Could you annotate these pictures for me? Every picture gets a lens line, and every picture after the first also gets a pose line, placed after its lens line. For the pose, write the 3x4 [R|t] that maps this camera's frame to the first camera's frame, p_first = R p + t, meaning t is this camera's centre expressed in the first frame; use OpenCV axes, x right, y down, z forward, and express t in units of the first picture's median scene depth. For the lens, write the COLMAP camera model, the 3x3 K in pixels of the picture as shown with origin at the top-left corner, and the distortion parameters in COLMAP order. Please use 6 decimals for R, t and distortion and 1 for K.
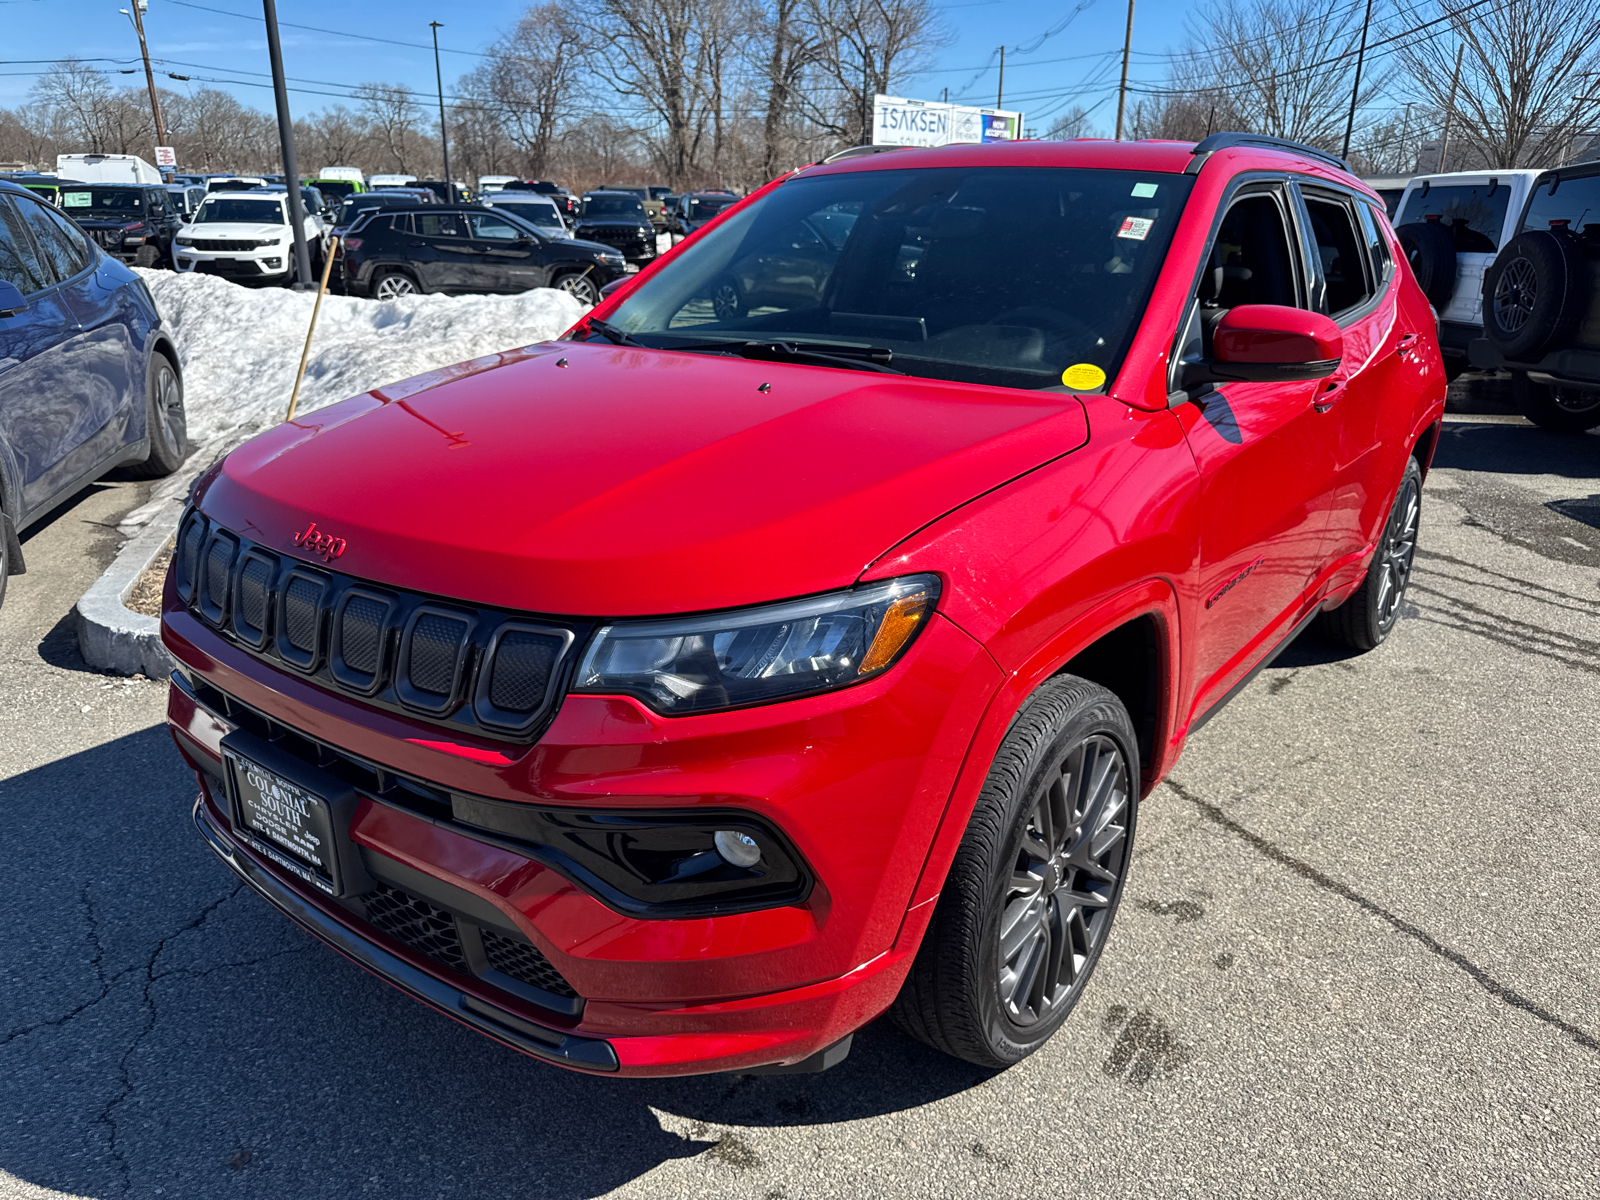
lens RADIAL K [[1134.7, 0, 800.0], [0, 1134.7, 600.0], [0, 0, 1]] dist [0.008198, -0.030713]
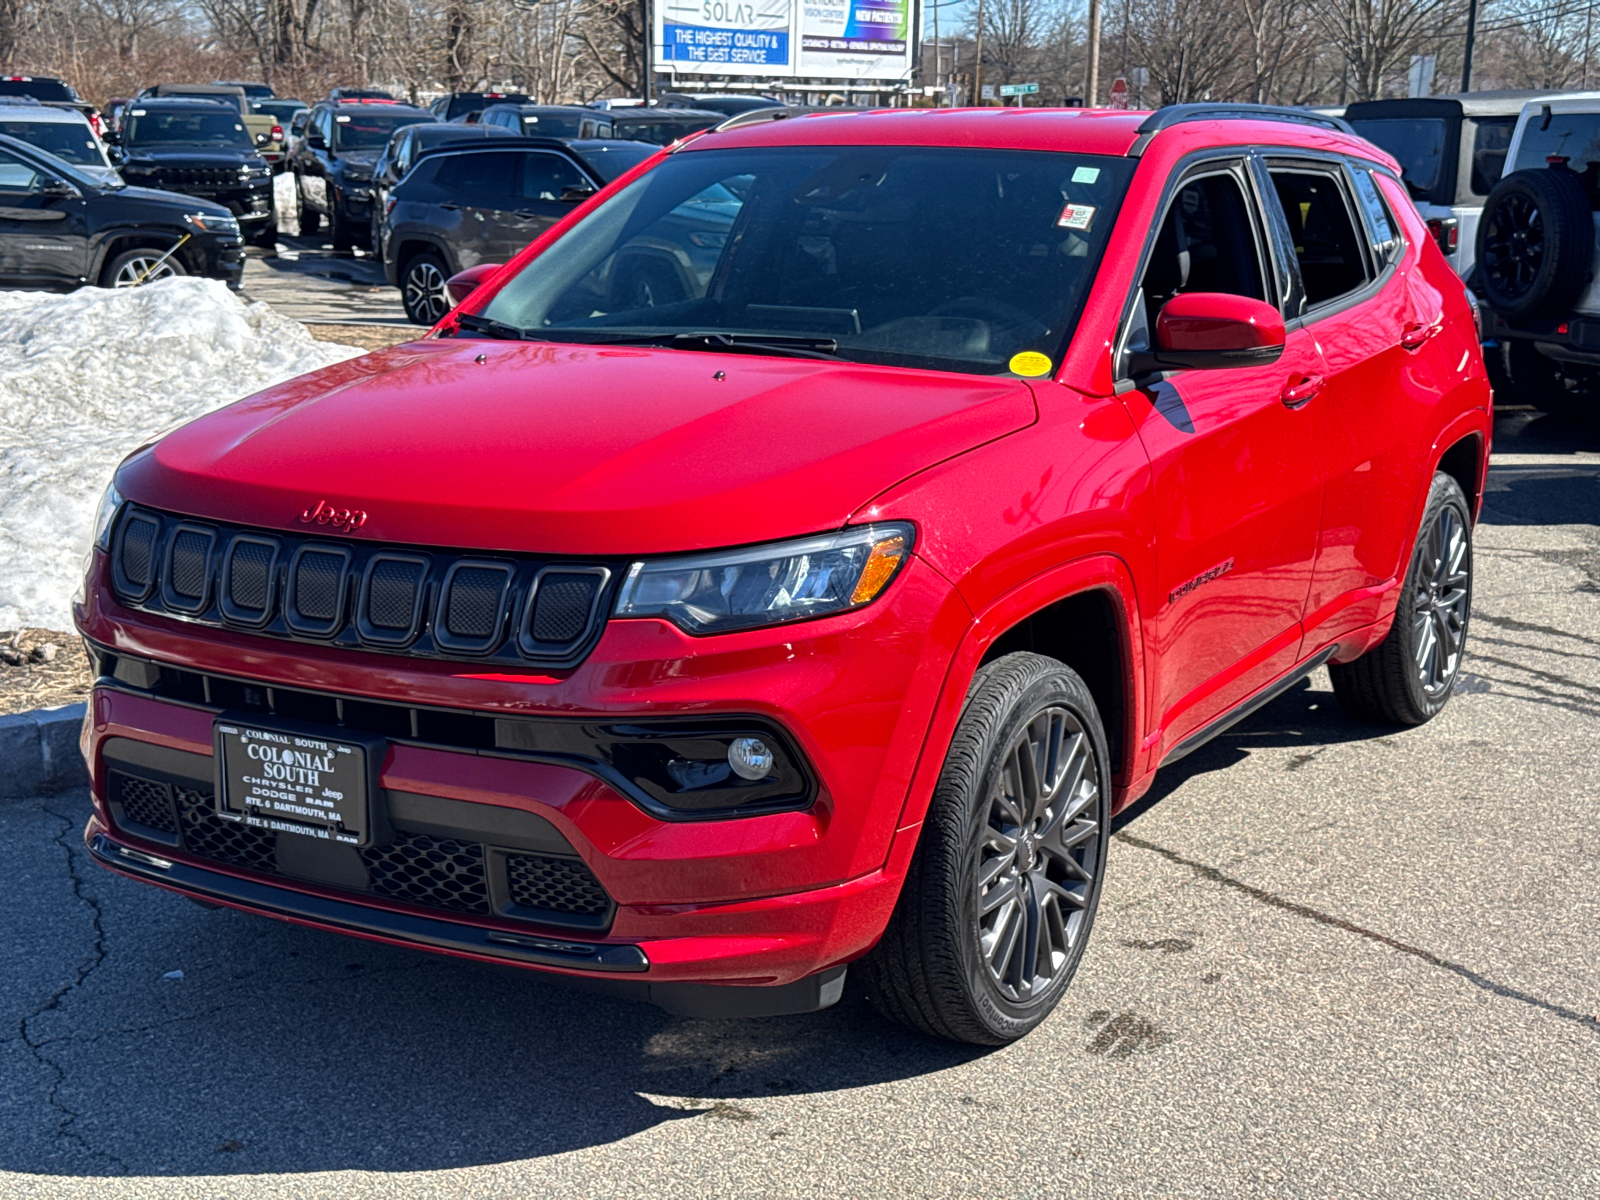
lens RADIAL K [[2259.7, 0, 800.0], [0, 2259.7, 600.0], [0, 0, 1]] dist [0.072286, 0.060716]
pose [[0.991685, -0.025019, 0.126236, -0.164006], [0.040381, 0.991874, -0.120646, 0.190050], [-0.122192, 0.124741, 0.984636, -0.719870]]
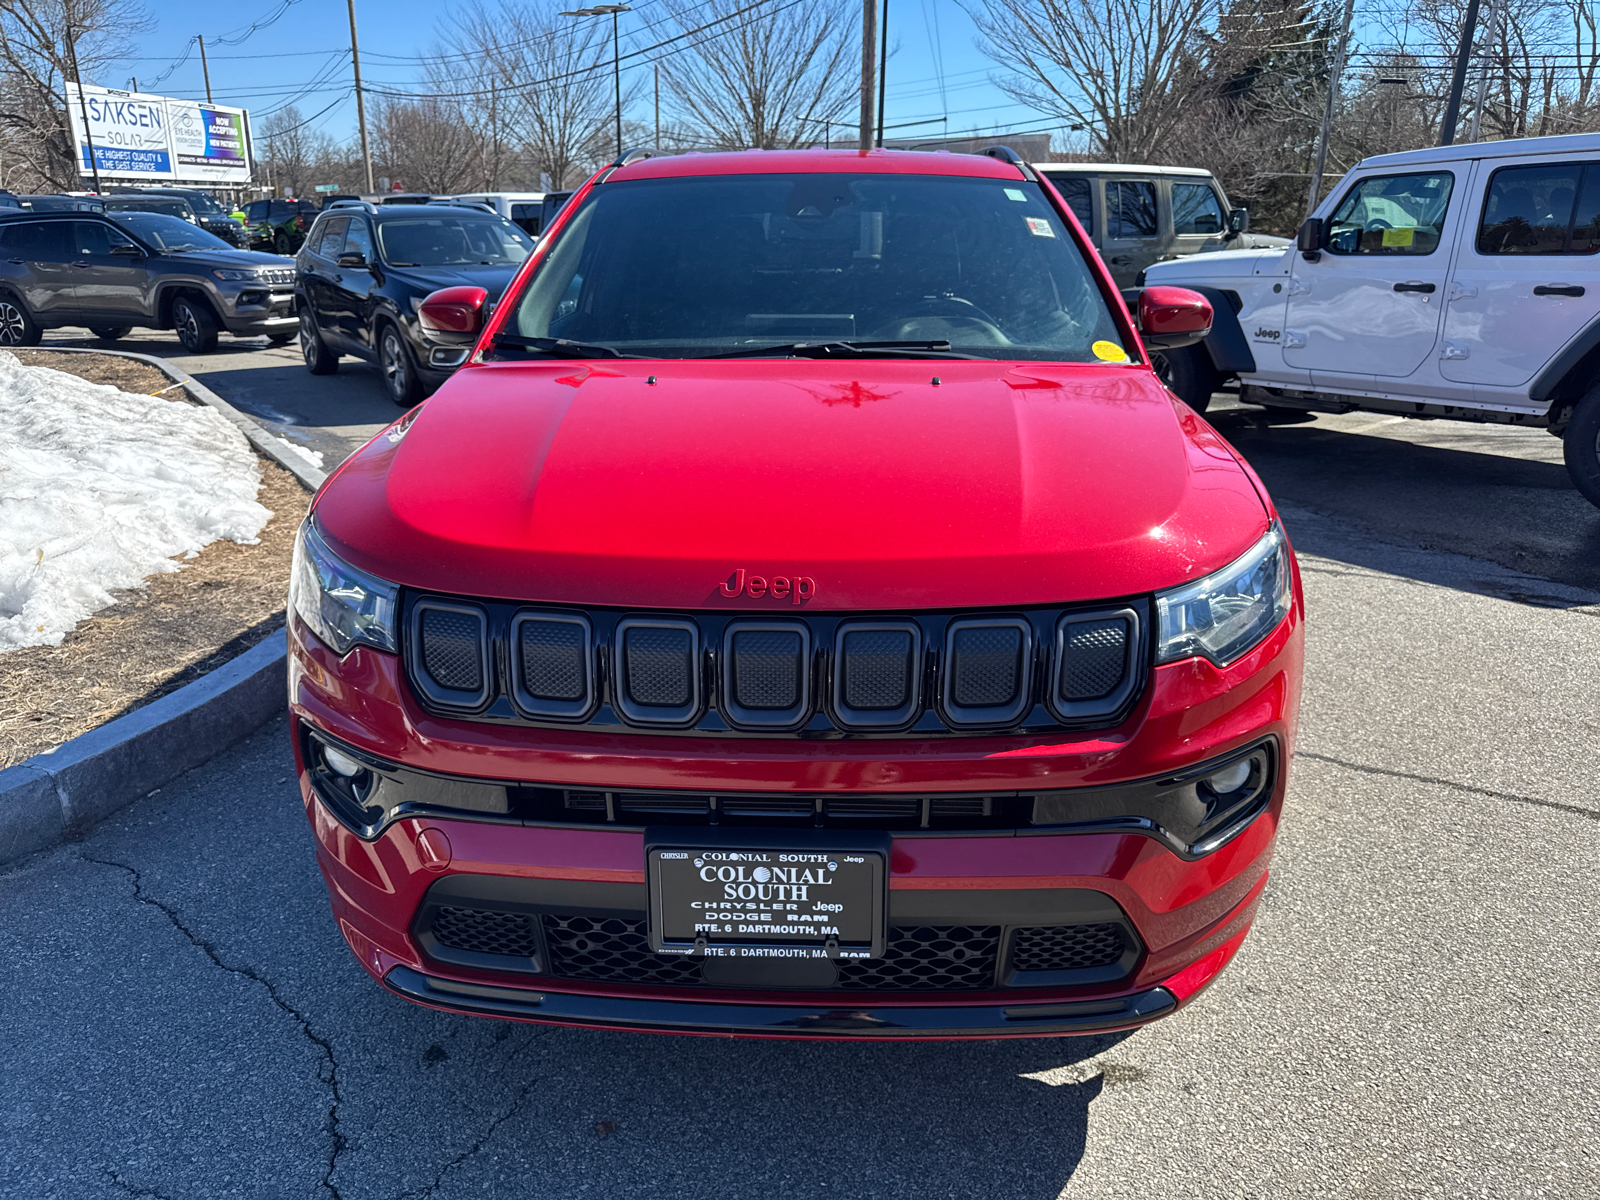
lens RADIAL K [[1152.0, 0, 751.8], [0, 1152.0, 584.5], [0, 0, 1]] dist [0.004156, -0.002486]
pose [[0.825651, -0.178859, 0.535080, -0.582180], [0.188800, 0.981330, 0.036698, -0.055484], [-0.531654, 0.070724, 0.844004, 0.149244]]
